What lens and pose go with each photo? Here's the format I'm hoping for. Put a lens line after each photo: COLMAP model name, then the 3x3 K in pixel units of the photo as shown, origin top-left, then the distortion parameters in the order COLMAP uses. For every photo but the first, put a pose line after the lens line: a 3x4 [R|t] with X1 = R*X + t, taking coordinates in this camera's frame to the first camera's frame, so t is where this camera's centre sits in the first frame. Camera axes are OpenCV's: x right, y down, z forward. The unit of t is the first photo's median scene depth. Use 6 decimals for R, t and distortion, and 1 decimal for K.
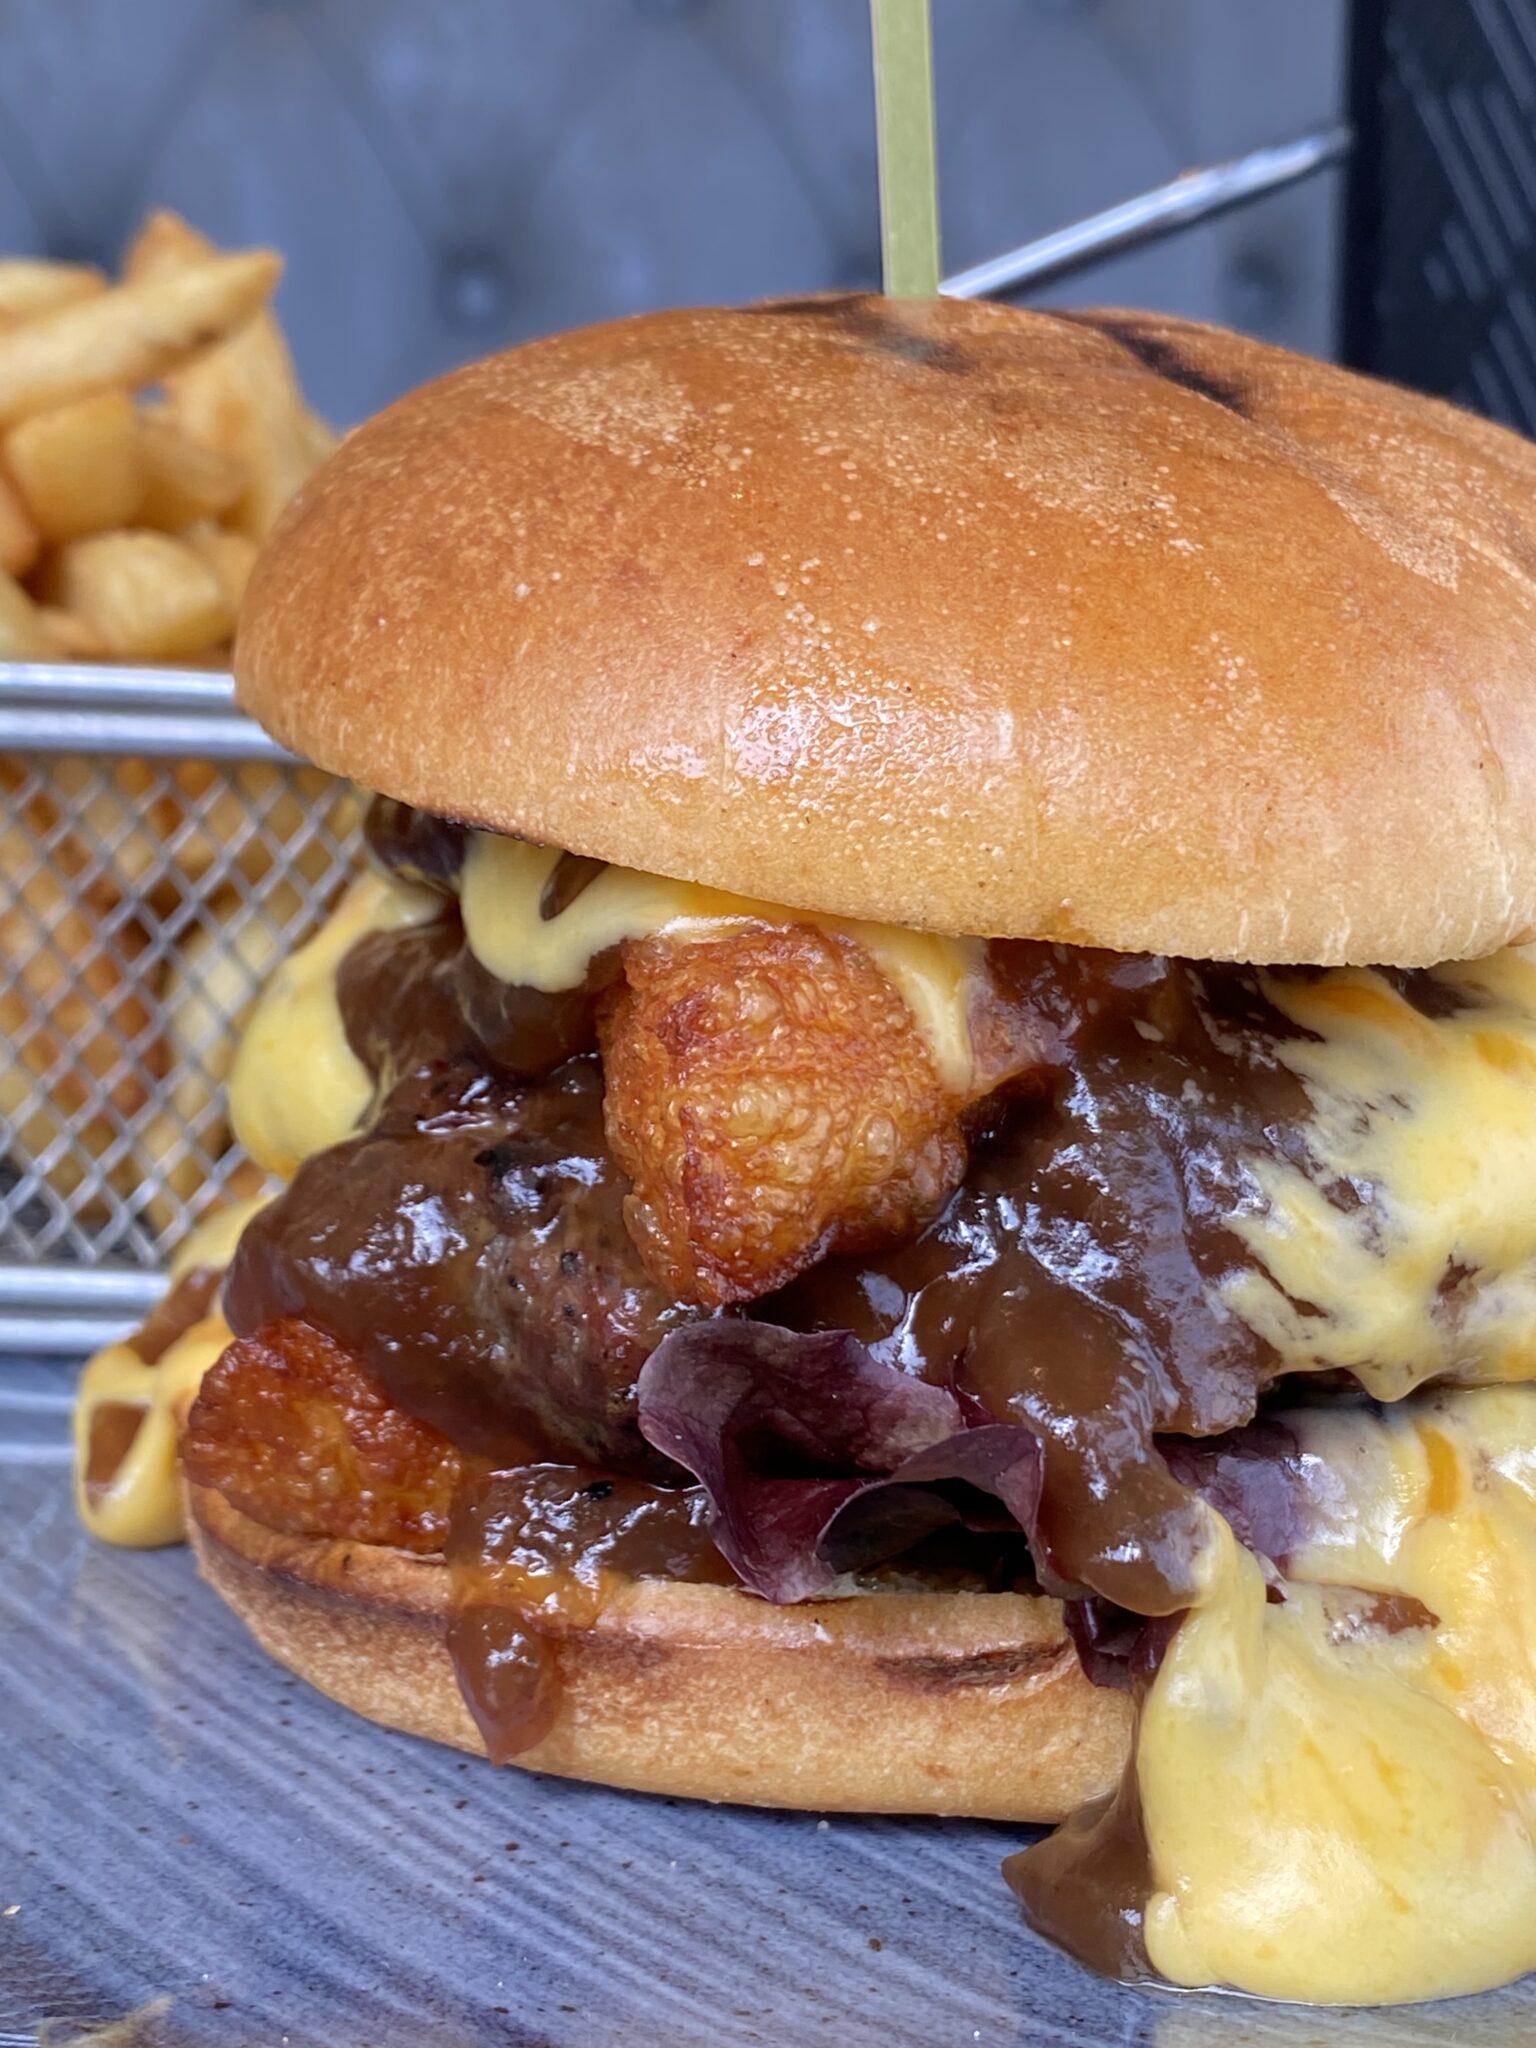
lens RADIAL K [[3164.7, 0, 768.0], [0, 3164.7, 1024.0], [0, 0, 1]] dist [0.236617, -0.985473]
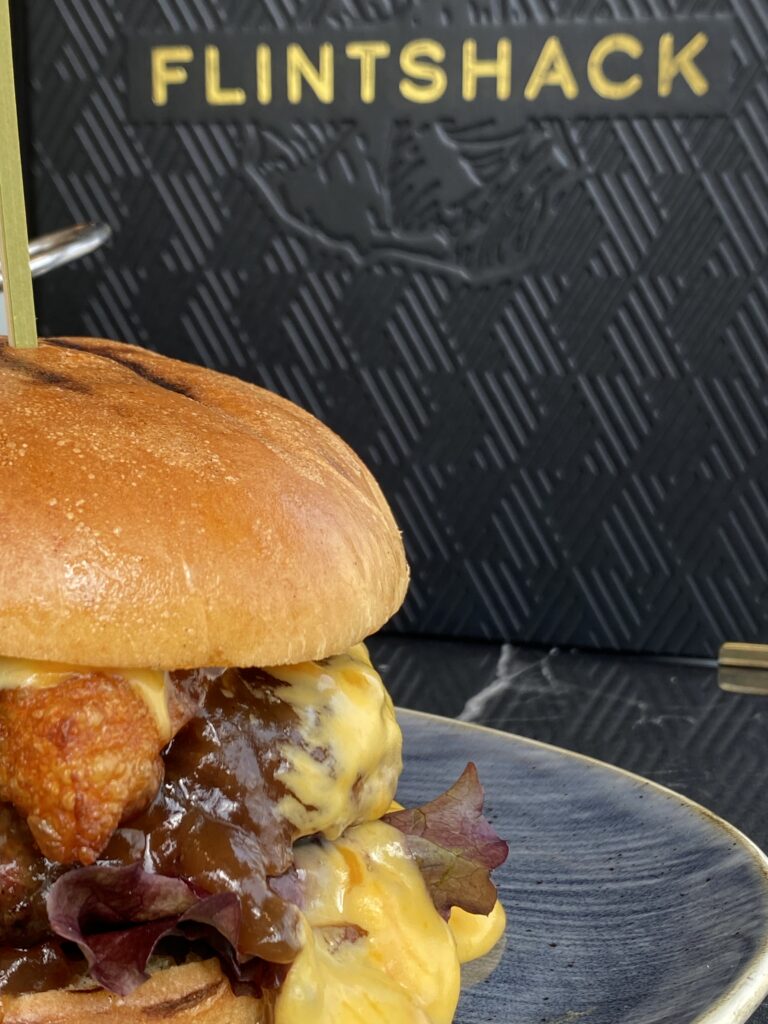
lens RADIAL K [[1582.3, 0, 384.0], [0, 1582.3, 512.0], [0, 0, 1]] dist [0.236617, -0.985473]
pose [[0.868698, -0.083232, 0.488300, -0.331785], [0.093960, 0.995573, 0.002542, -0.122248], [-0.486349, 0.043673, 0.872672, -0.028877]]
